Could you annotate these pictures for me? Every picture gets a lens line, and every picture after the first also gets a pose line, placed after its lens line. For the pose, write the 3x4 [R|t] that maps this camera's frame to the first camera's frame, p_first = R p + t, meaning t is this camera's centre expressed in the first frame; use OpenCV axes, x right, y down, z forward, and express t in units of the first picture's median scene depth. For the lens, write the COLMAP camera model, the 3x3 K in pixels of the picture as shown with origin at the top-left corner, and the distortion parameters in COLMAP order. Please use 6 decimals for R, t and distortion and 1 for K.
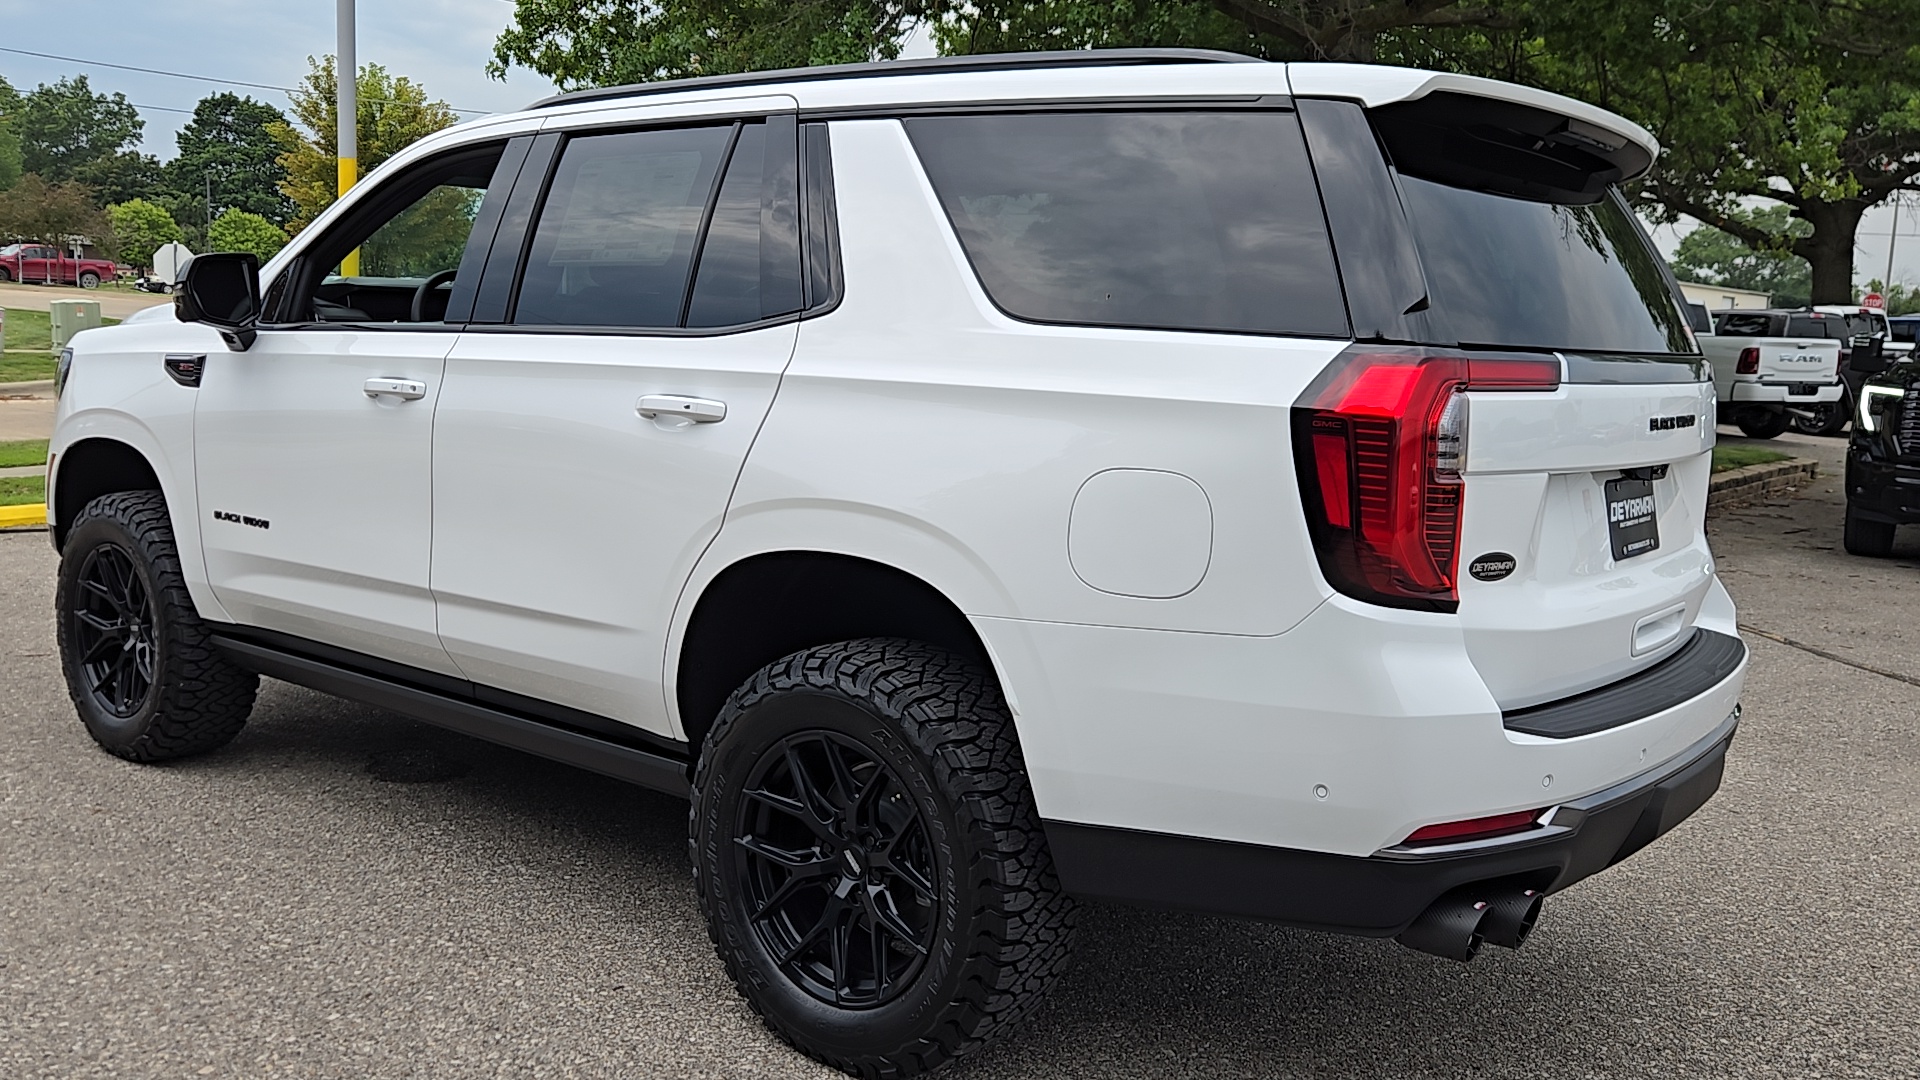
lens RADIAL K [[1620.1, 0, 938.4], [0, 1620.1, 551.8], [0, 0, 1]] dist [0.018329, -0.018432]
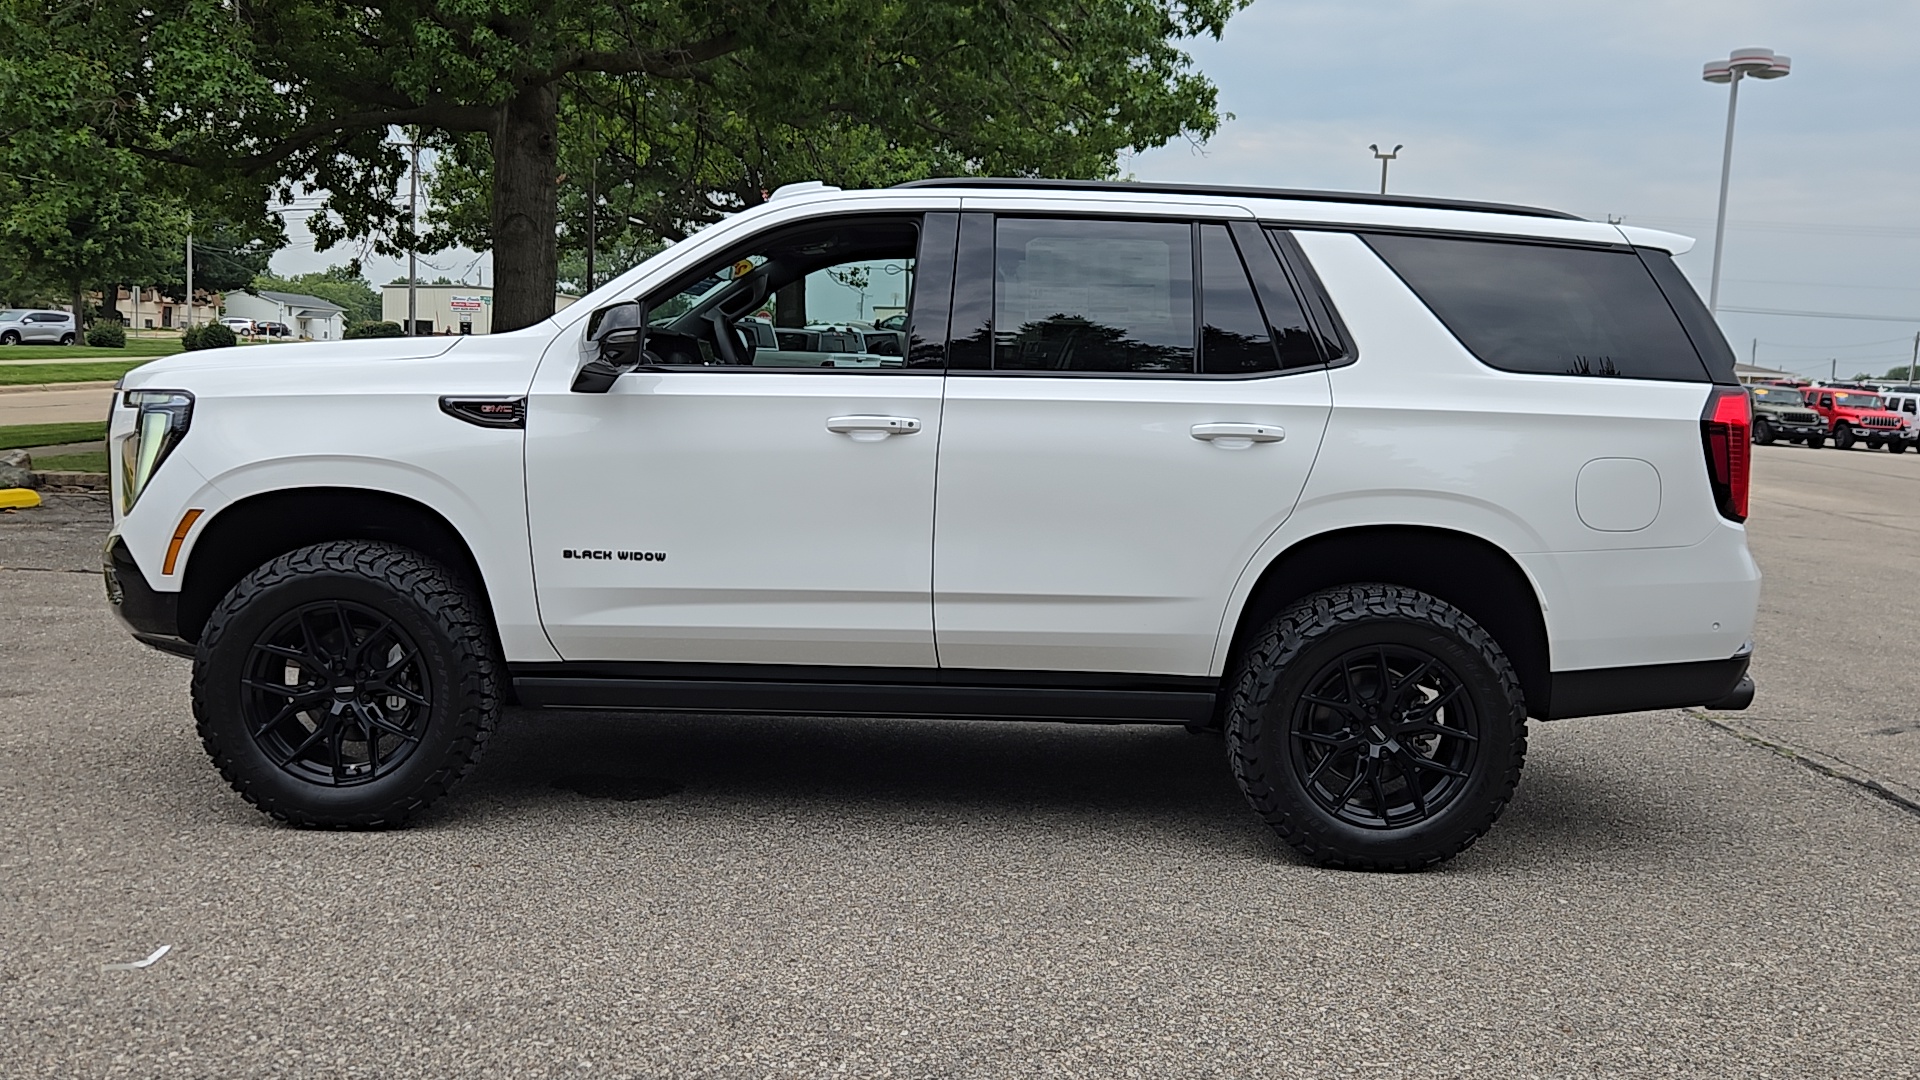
lens RADIAL K [[1620.1, 0, 973.1], [0, 1620.1, 571.1], [0, 0, 1]] dist [0.018329, -0.018432]
pose [[0.771416, -0.084689, 0.630670, -1.087985], [0.080420, 0.996132, 0.035398, -0.033929], [-0.631228, 0.023412, 0.775243, 0.064336]]
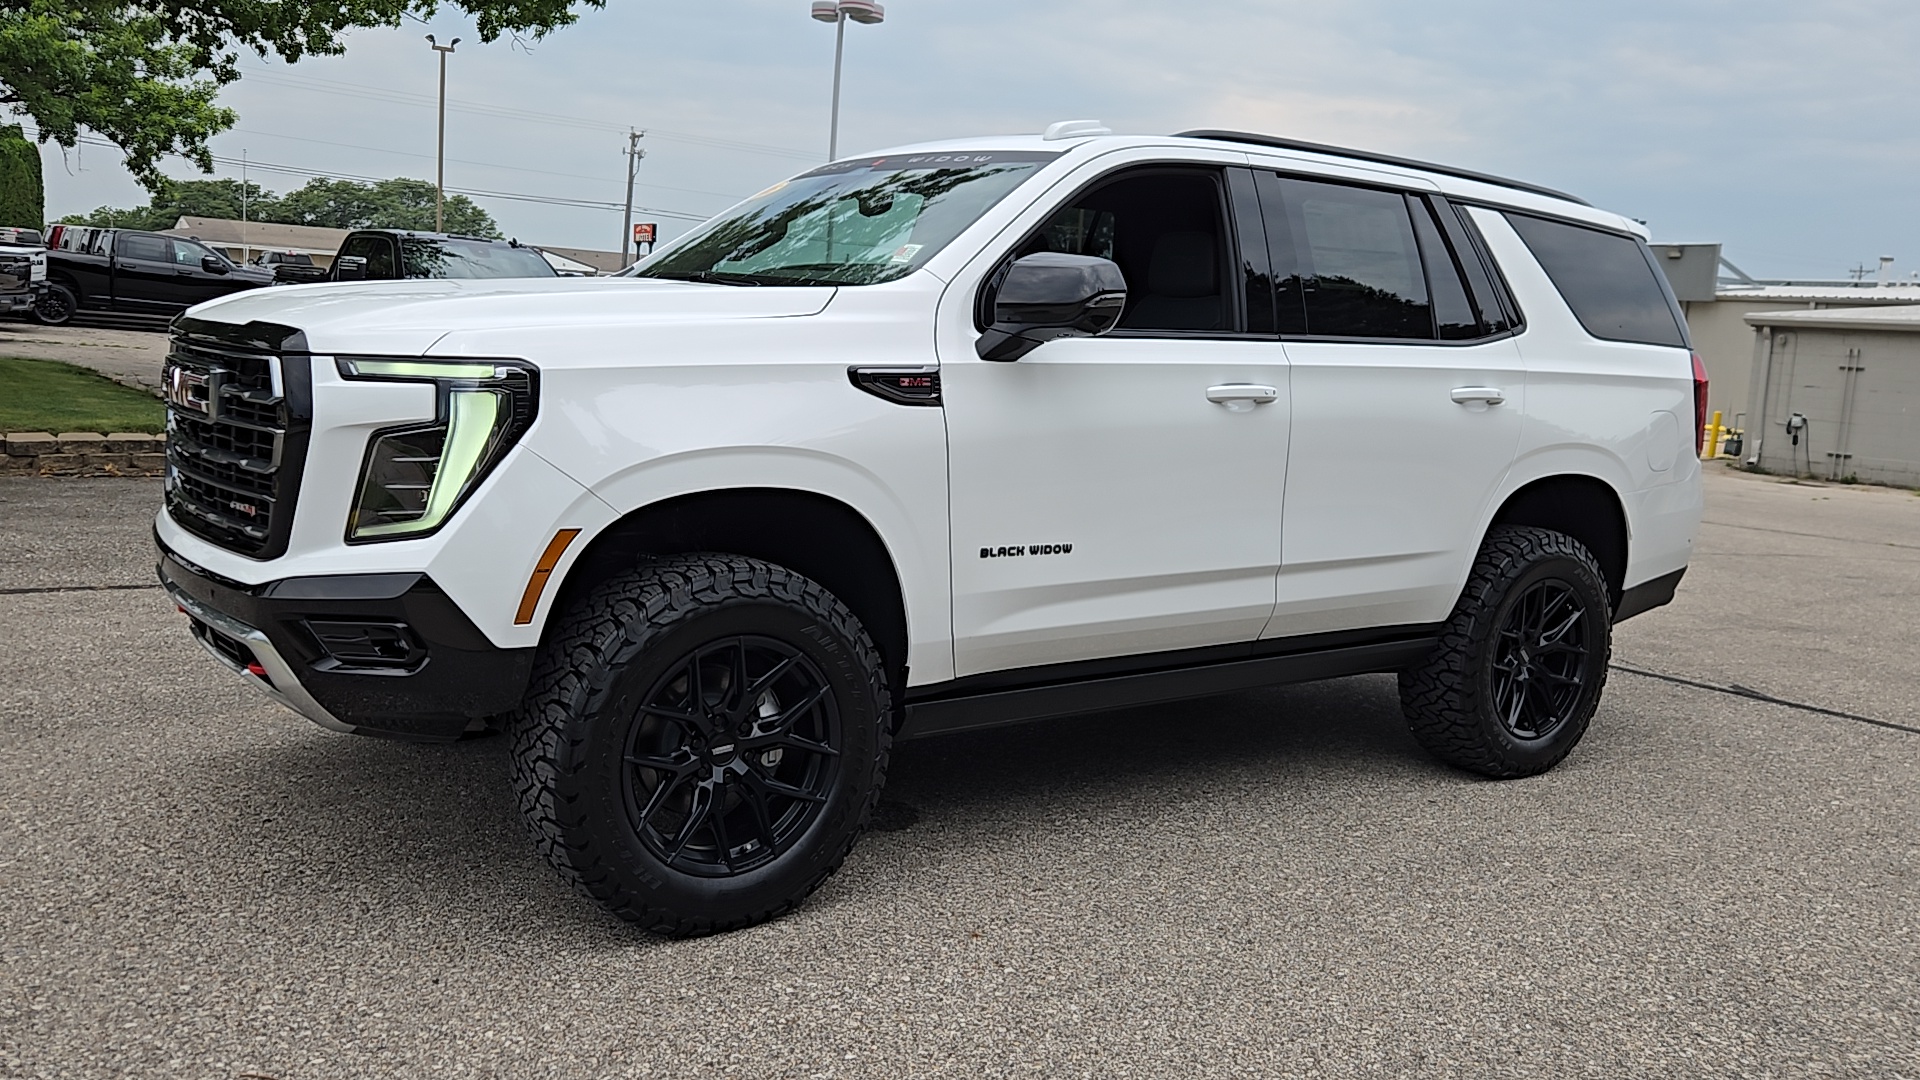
lens RADIAL K [[1620.1, 0, 958.0], [0, 1620.1, 550.3], [0, 0, 1]] dist [0.018329, -0.018432]
pose [[0.249685, -0.156811, 0.955546, -1.549991], [0.087748, 0.986405, 0.138947, -0.176983], [-0.964343, 0.049154, 0.260051, 0.966405]]
